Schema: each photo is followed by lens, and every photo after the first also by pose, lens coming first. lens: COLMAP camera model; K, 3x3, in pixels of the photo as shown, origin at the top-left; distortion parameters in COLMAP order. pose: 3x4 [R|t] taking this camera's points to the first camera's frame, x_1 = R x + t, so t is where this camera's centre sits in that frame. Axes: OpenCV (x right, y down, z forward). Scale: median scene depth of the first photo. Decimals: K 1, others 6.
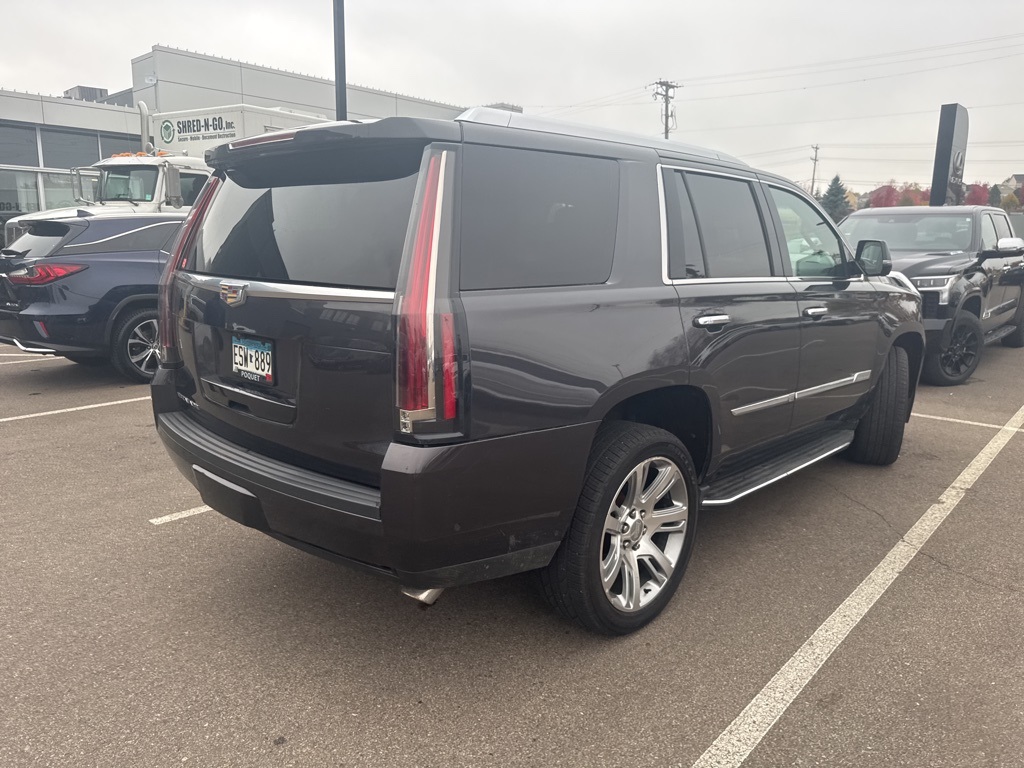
lens RADIAL K [[732.5, 0, 516.9], [0, 732.5, 385.4], [0, 0, 1]] dist [0.007072, -0.009519]
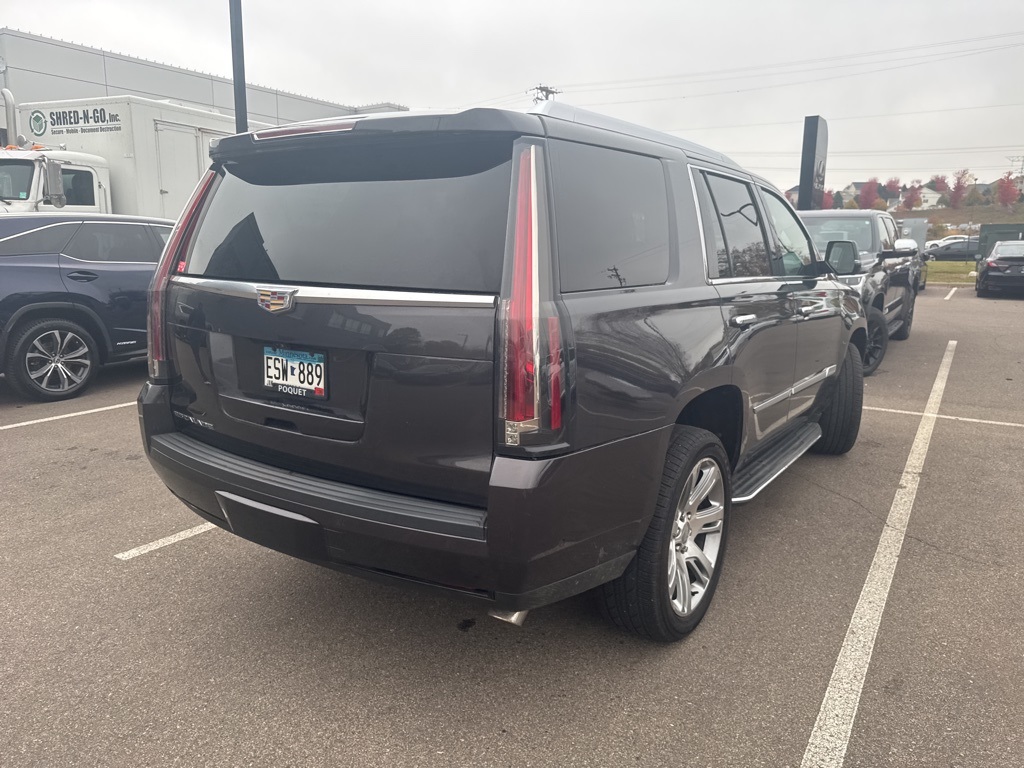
lens RADIAL K [[732.5, 0, 516.9], [0, 732.5, 385.4], [0, 0, 1]] dist [0.007072, -0.009519]
pose [[0.986592, -0.032277, 0.159980, -0.203452], [0.032827, 0.999461, -0.000793, -0.007998], [-0.159868, 0.006034, 0.987120, 0.053604]]
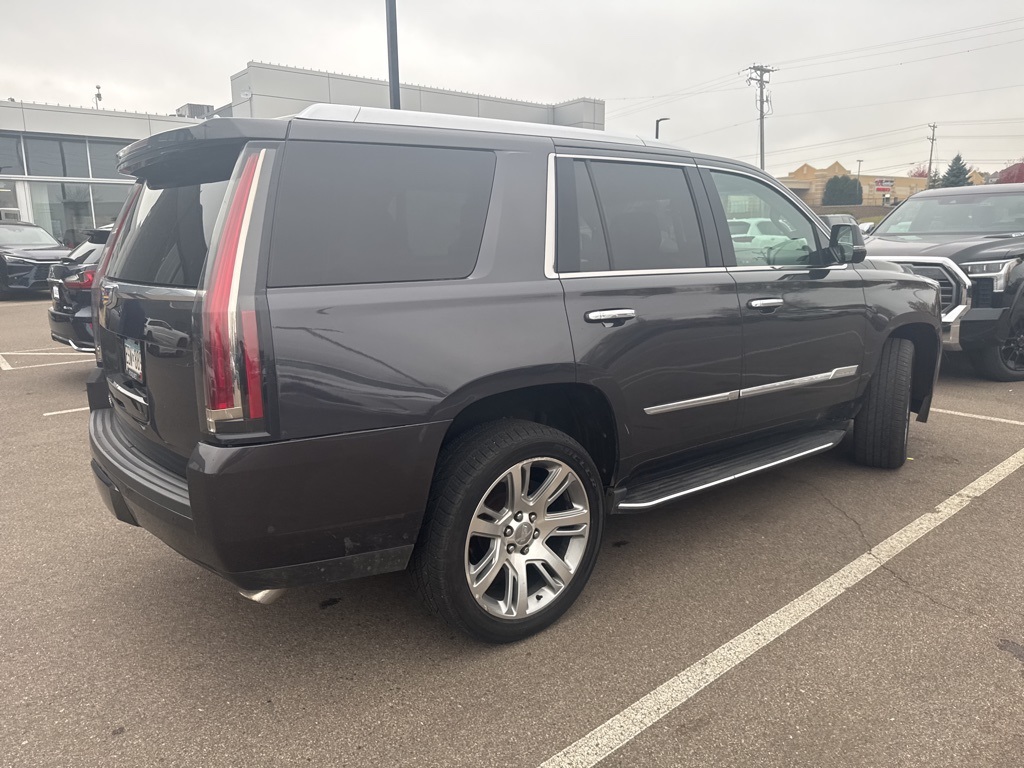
lens RADIAL K [[725.9, 0, 513.8], [0, 725.9, 375.2], [0, 0, 1]] dist [0.041967, -0.057230]
pose [[0.989953, -0.002365, -0.141378, 0.274487], [0.001357, 0.999973, -0.007228, -0.003738], [0.141391, 0.006963, 0.989929, 0.047407]]
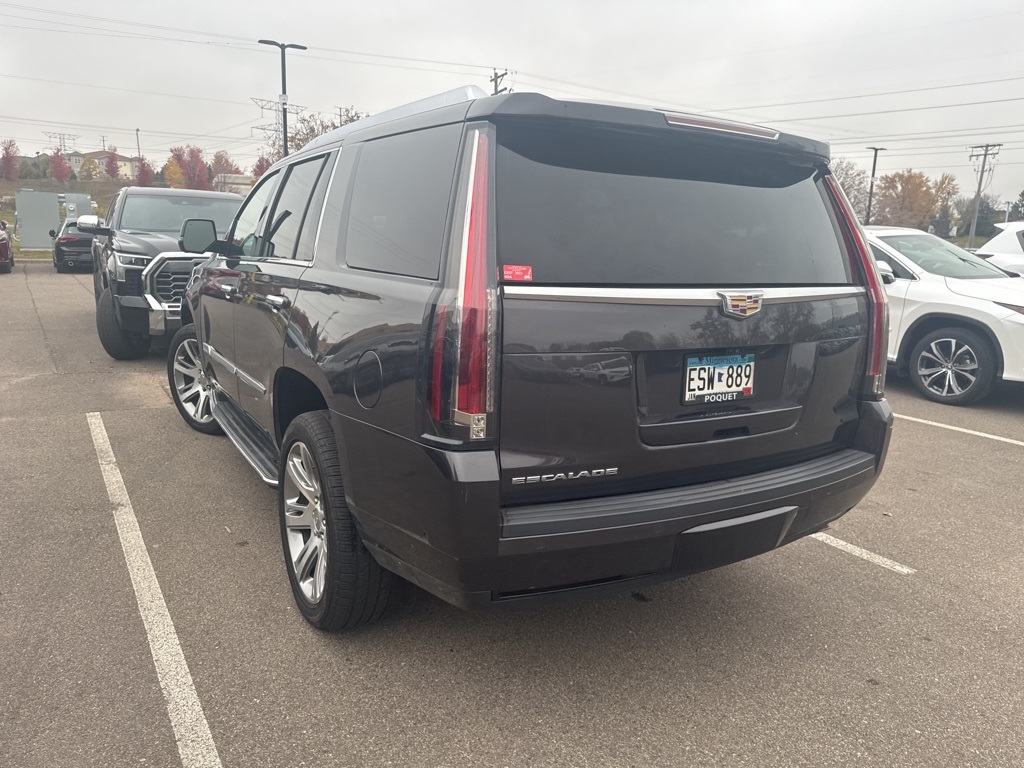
lens RADIAL K [[731.0, 0, 512.0], [0, 731.0, 384.0], [0, 0, 1]] dist [0.004005, -0.006496]
pose [[0.269778, -0.186727, 0.944644, -1.085352], [0.150733, 0.977113, 0.150098, -0.170661], [-0.951052, 0.101896, 0.291749, 0.851924]]
